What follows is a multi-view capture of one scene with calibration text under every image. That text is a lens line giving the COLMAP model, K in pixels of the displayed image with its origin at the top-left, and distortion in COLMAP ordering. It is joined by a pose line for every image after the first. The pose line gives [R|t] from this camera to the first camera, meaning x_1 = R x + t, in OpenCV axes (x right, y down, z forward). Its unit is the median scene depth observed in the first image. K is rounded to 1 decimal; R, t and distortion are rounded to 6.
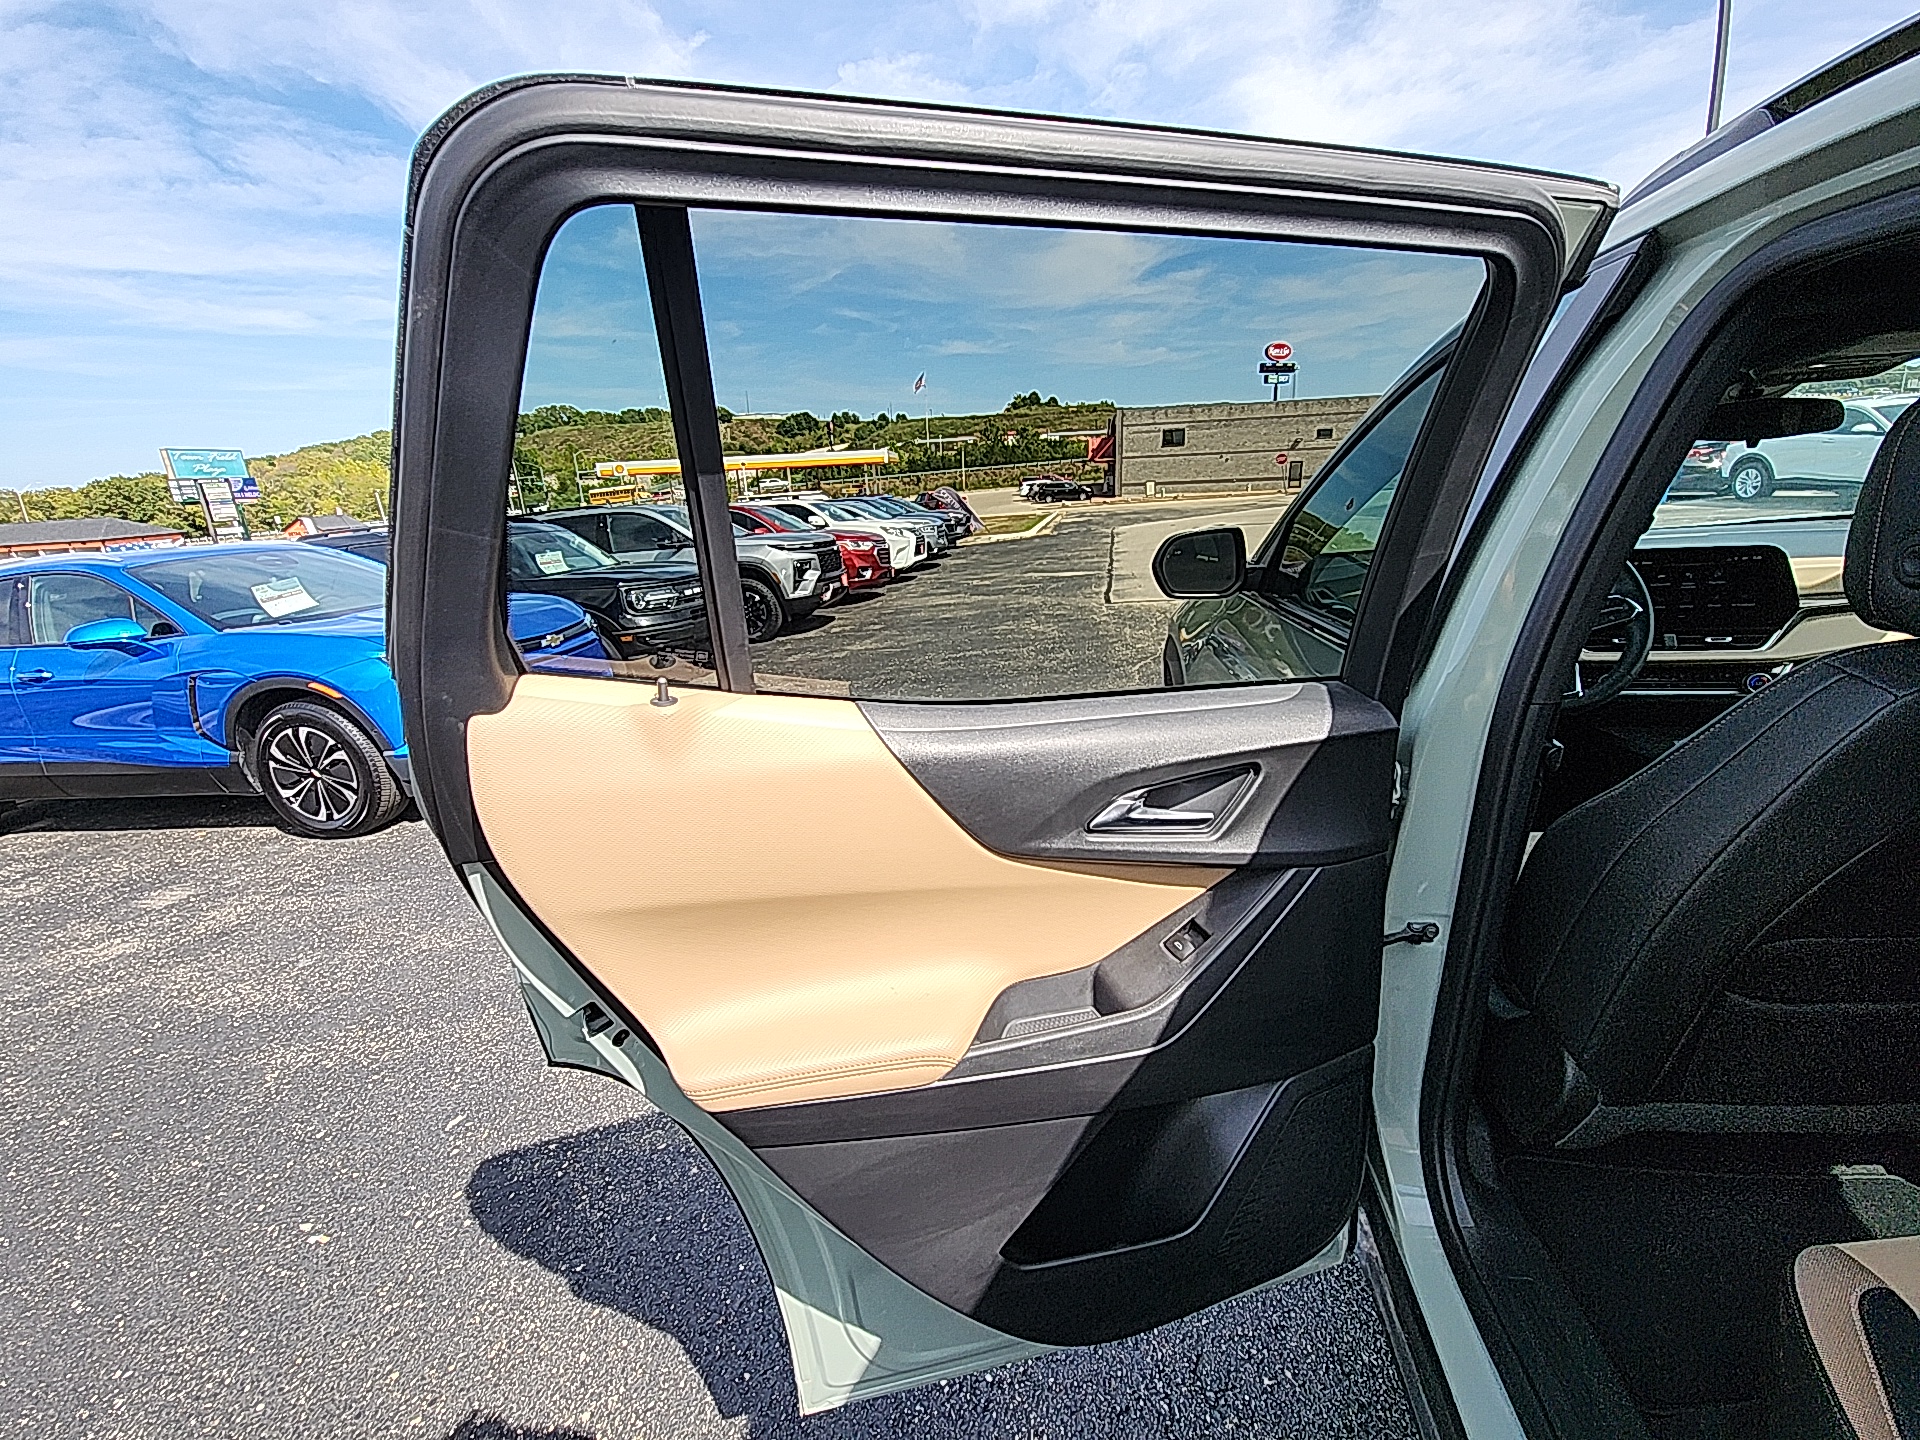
lens RADIAL K [[778.5, 0, 953.7], [0, 778.5, 698.0], [0, 0, 1]] dist [0.003589, -0.000605]
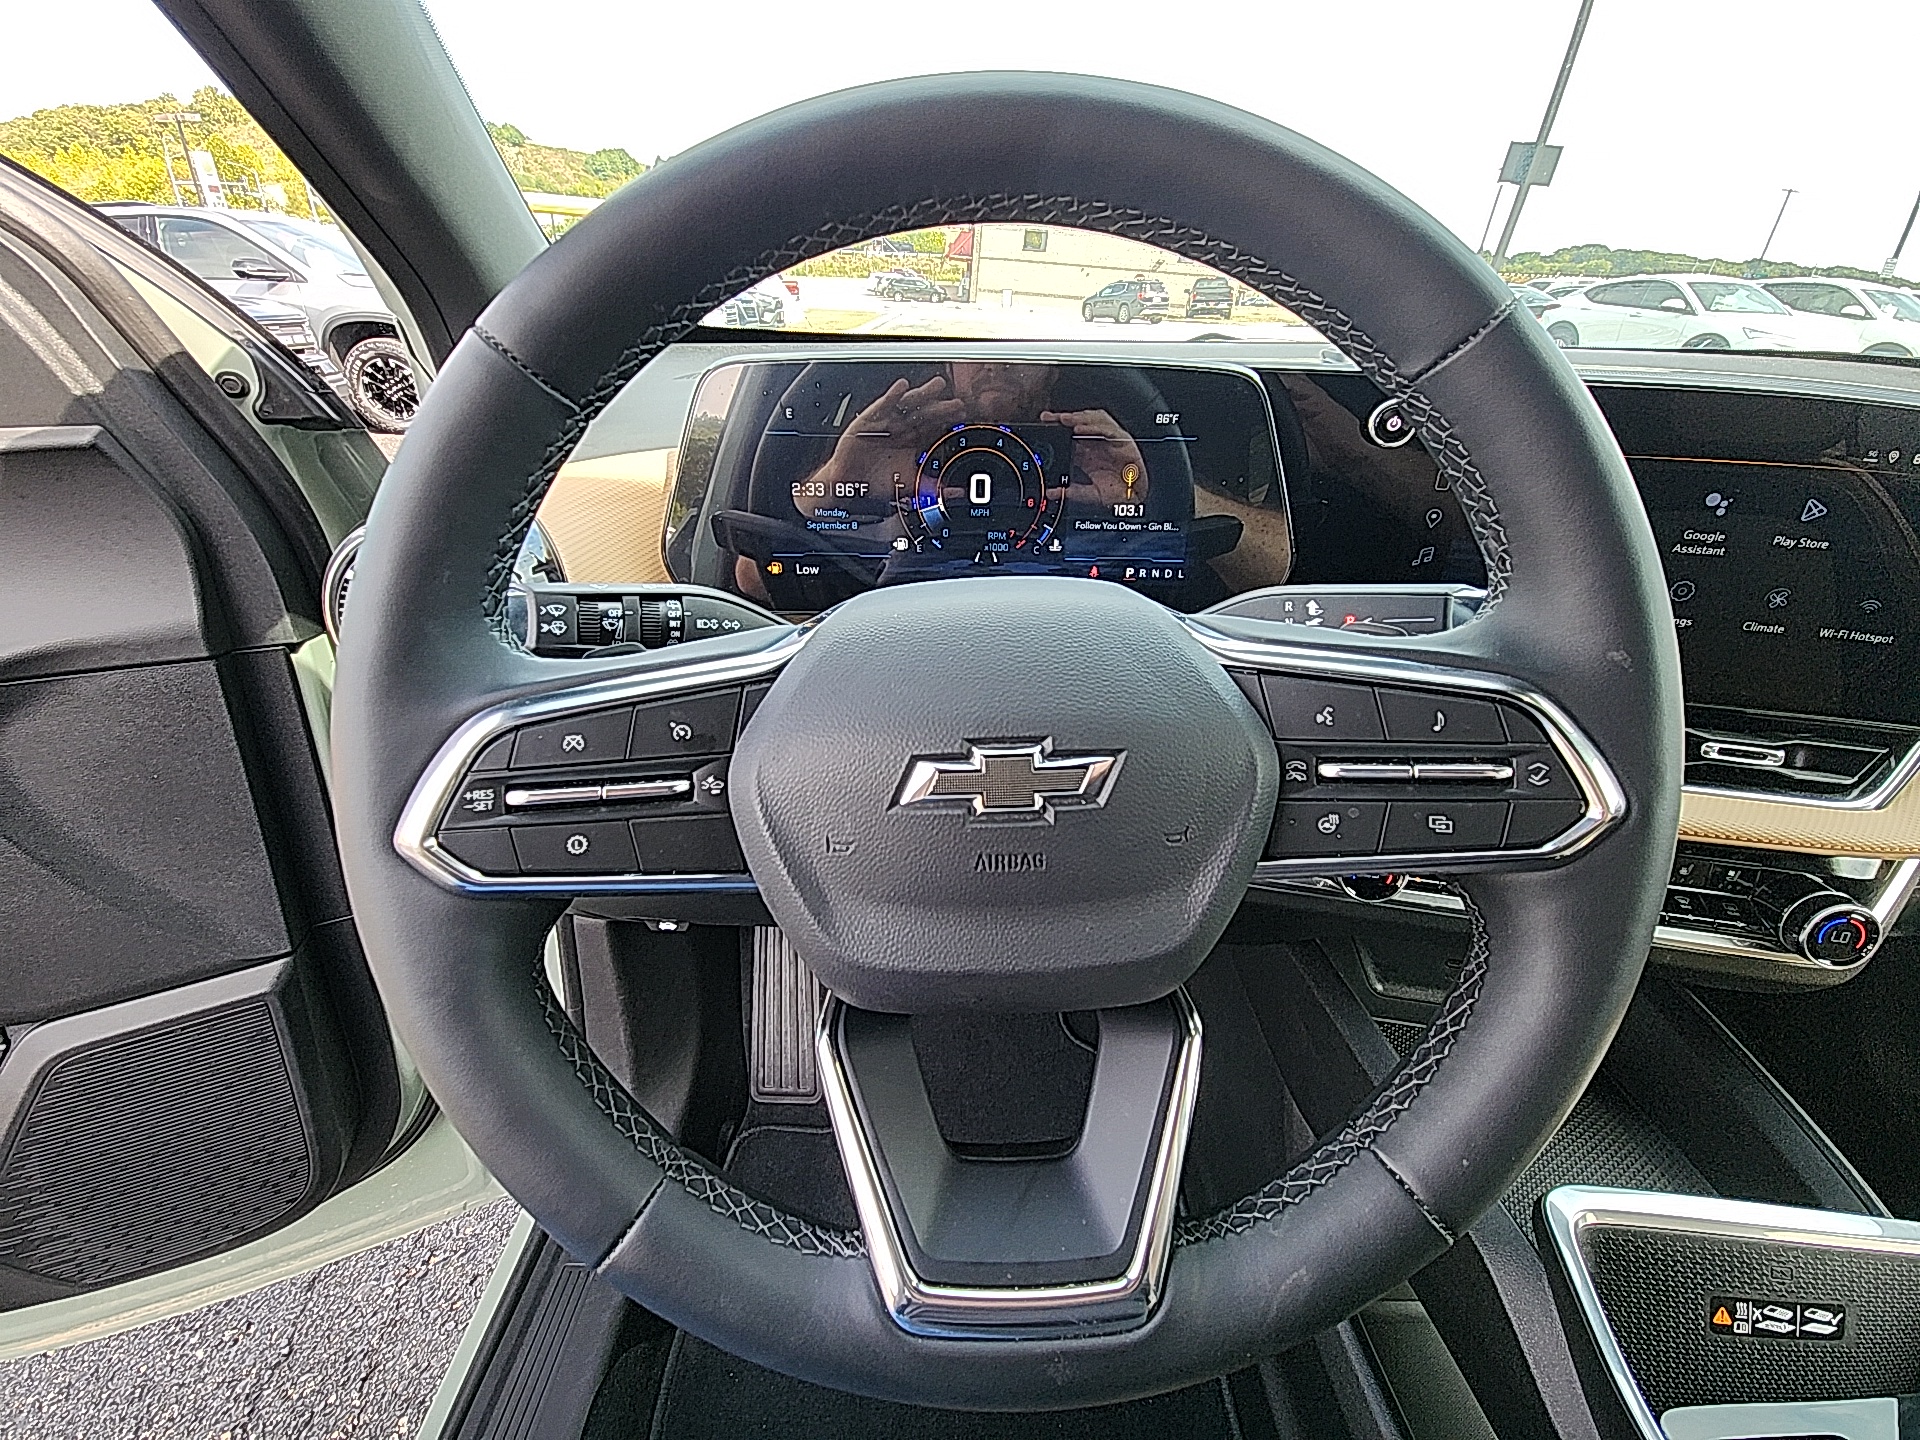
lens RADIAL K [[773.1, 0, 950.4], [0, 773.1, 698.3], [0, 0, 1]] dist [0.019235, -0.012521]
pose [[0.980074, 0.022078, 0.197402, 0.089572], [-0.066208, 0.973282, 0.219860, -0.018550], [-0.187274, -0.228549, 0.955350, 0.108482]]
